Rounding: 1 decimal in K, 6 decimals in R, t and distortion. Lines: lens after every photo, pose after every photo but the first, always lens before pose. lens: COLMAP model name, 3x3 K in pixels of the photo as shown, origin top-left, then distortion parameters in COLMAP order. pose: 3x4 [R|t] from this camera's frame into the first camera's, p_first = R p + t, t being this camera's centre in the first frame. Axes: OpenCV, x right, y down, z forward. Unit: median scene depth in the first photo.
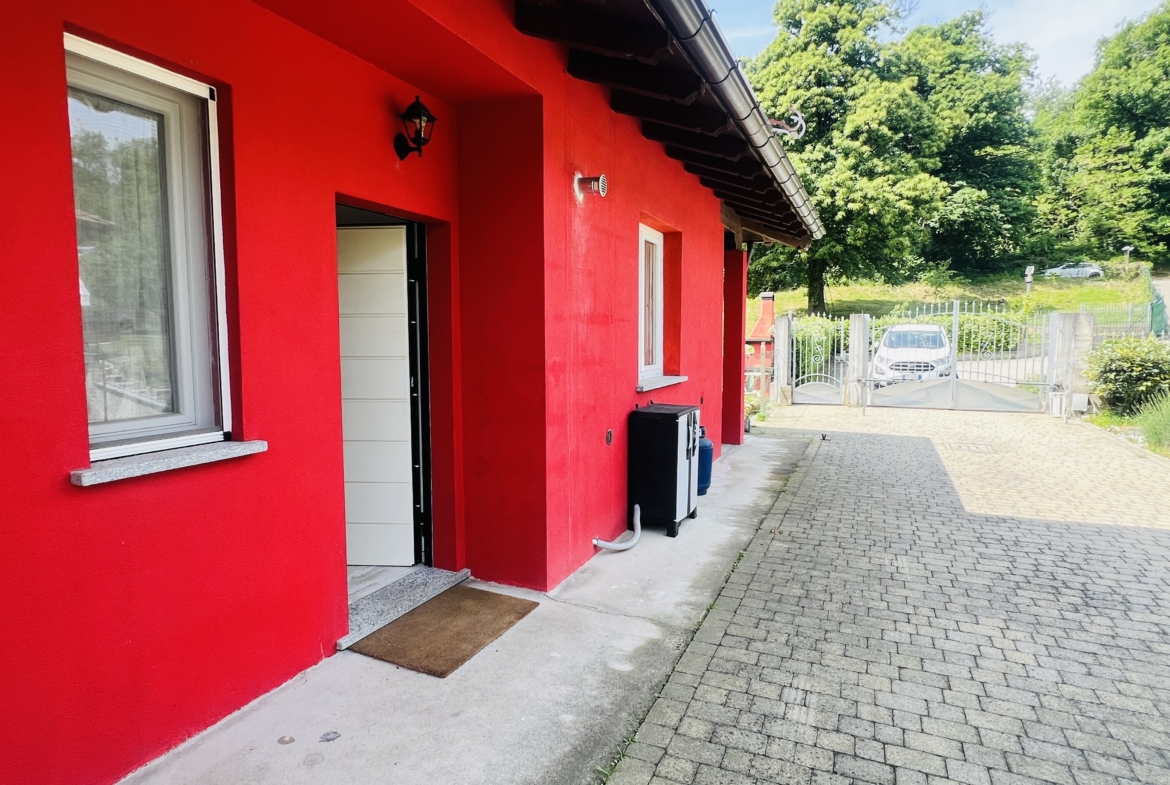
lens RADIAL K [[668.8, 0, 580.1], [0, 668.8, 388.0], [0, 0, 1]] dist [0.005790, 0.003536]
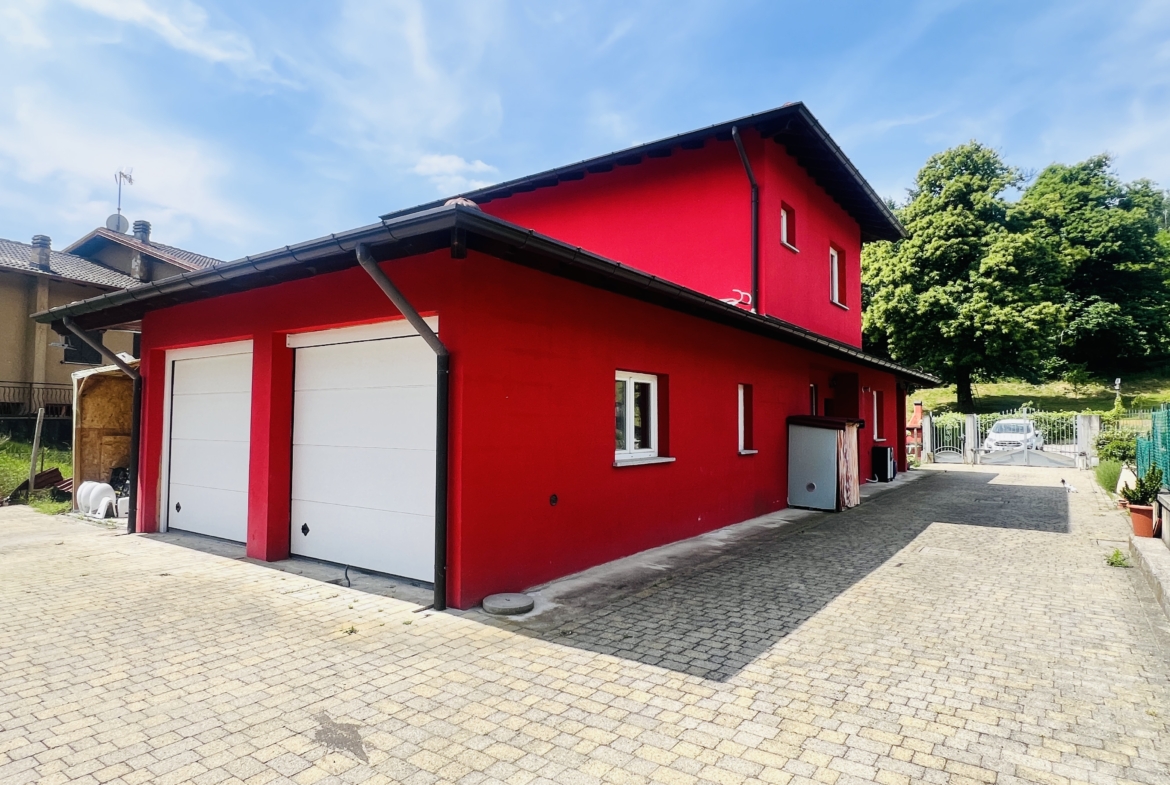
lens RADIAL K [[668.8, 0, 590.5], [0, 668.8, 392.8], [0, 0, 1]] dist [0.005790, 0.003536]
pose [[0.981522, 0.000160, -0.191350, -0.099013], [-0.023415, 0.992585, -0.119277, 0.028987], [0.189912, 0.121554, 0.974248, -0.383678]]
